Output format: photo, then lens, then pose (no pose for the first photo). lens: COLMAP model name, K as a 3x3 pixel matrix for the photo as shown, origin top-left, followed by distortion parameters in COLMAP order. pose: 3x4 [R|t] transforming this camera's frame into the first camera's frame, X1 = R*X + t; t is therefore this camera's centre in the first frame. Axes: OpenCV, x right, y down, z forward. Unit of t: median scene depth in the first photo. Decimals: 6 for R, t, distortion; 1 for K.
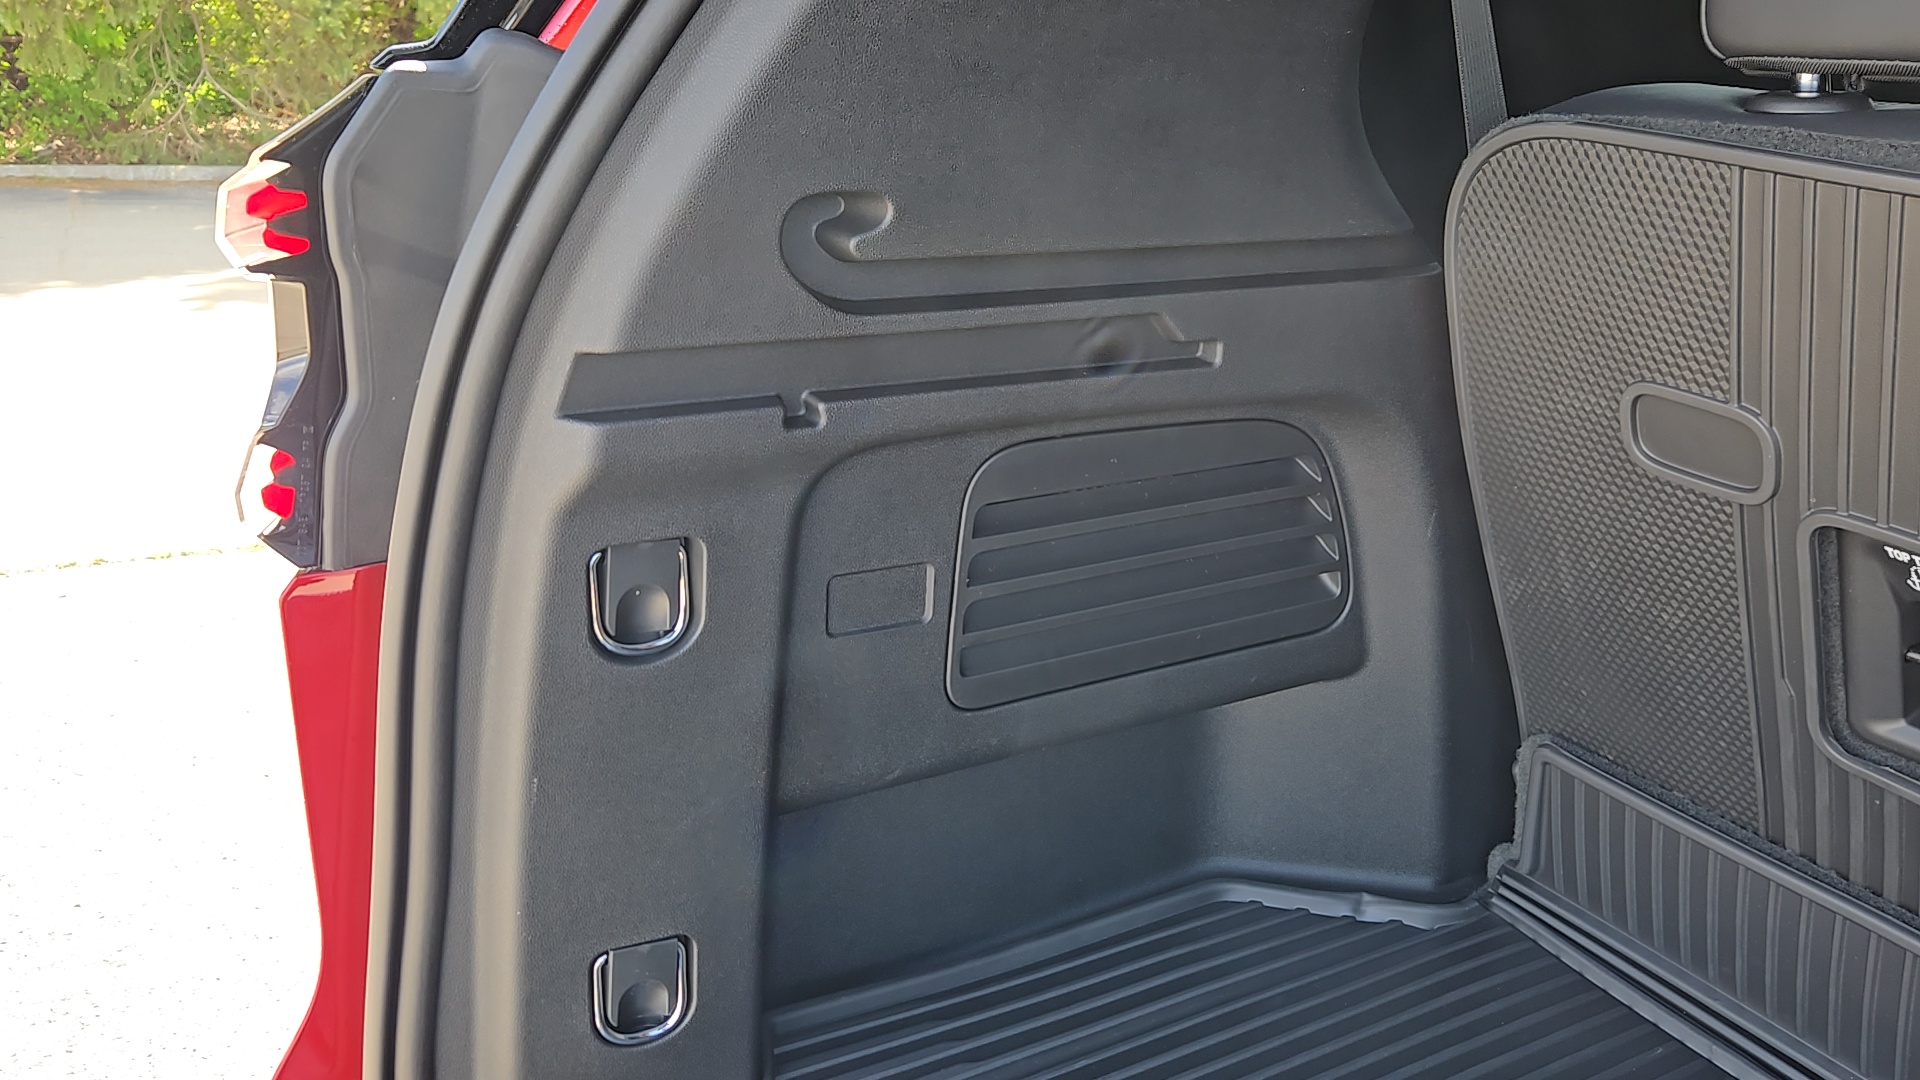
lens RADIAL K [[1623.7, 0, 948.8], [0, 1623.7, 538.3], [0, 0, 1]] dist [0.021432, -0.011923]
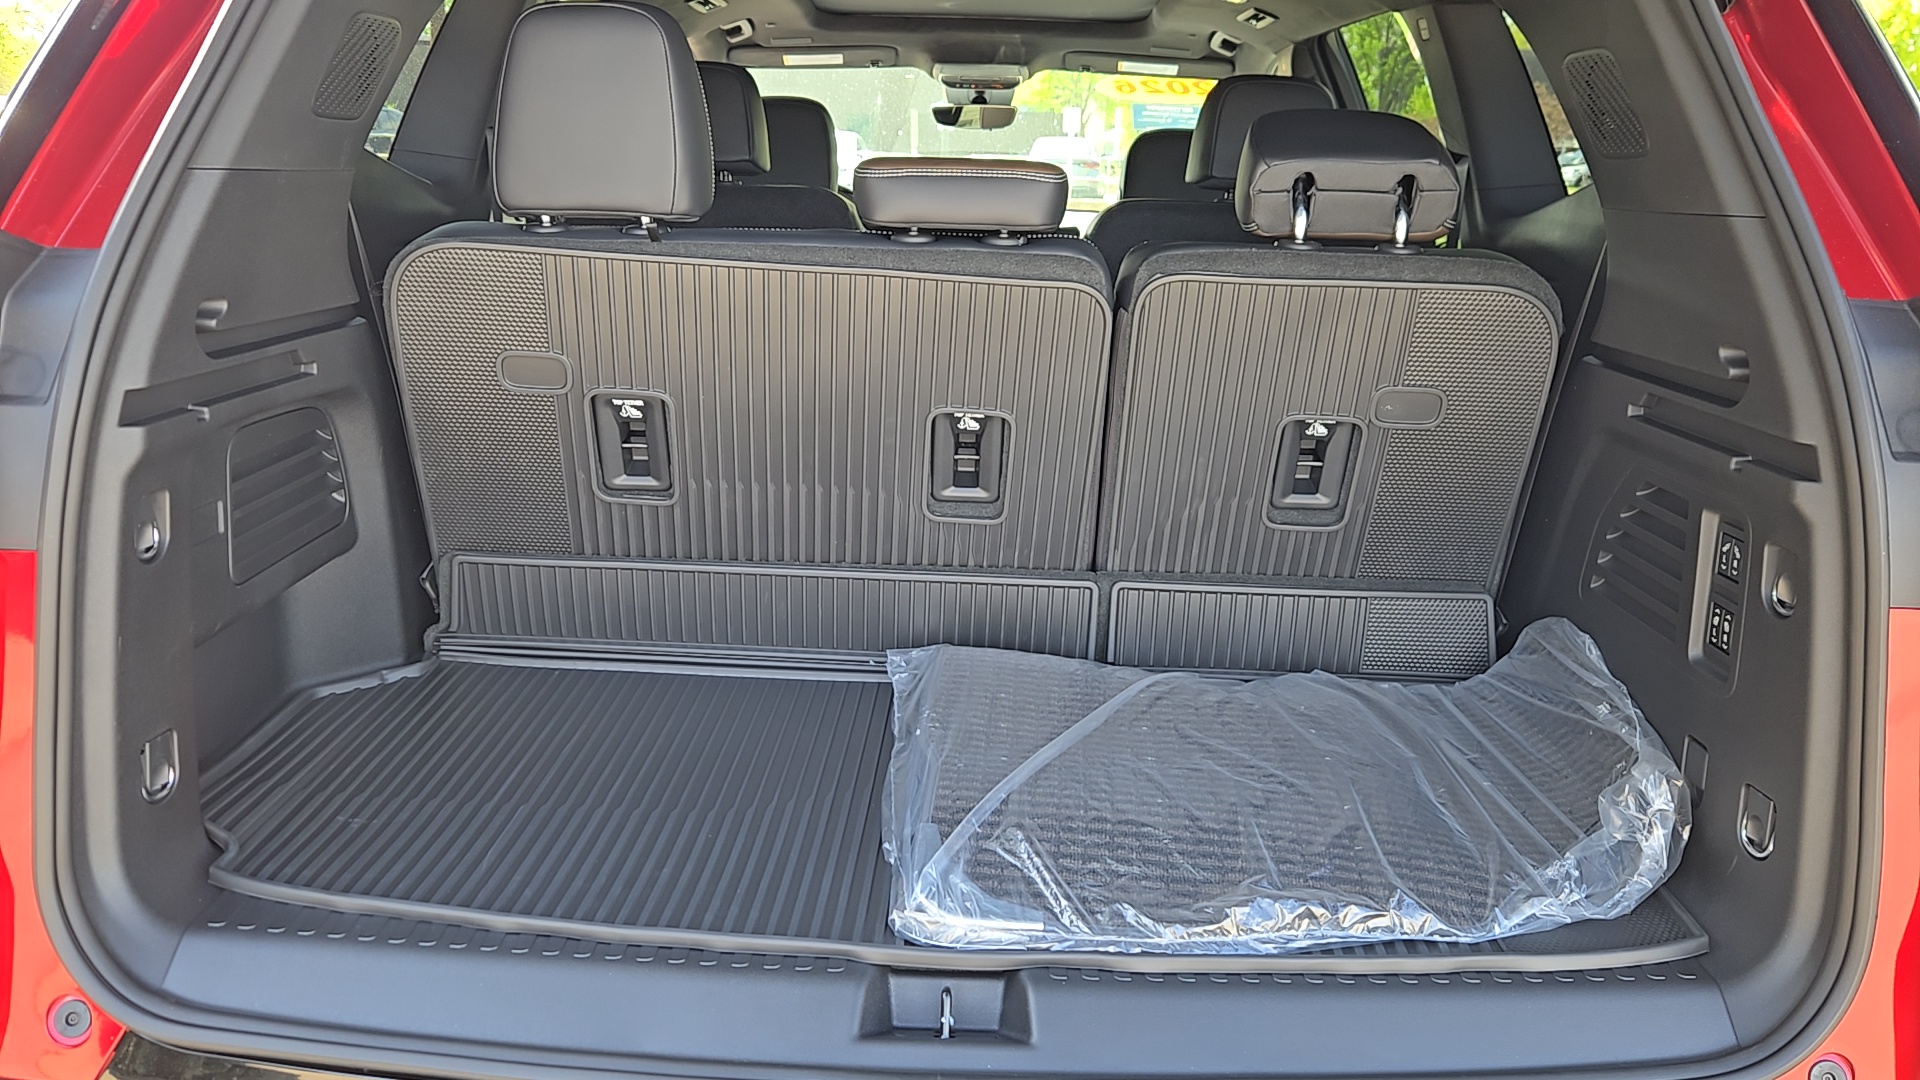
lens RADIAL K [[1623.7, 0, 948.8], [0, 1623.7, 538.3], [0, 0, 1]] dist [0.021432, -0.011923]
pose [[0.508839, -0.211943, 0.834364, -1.111456], [0.266885, 0.960304, 0.081173, 0.124549], [-0.818447, 0.181376, 0.545204, -0.637932]]
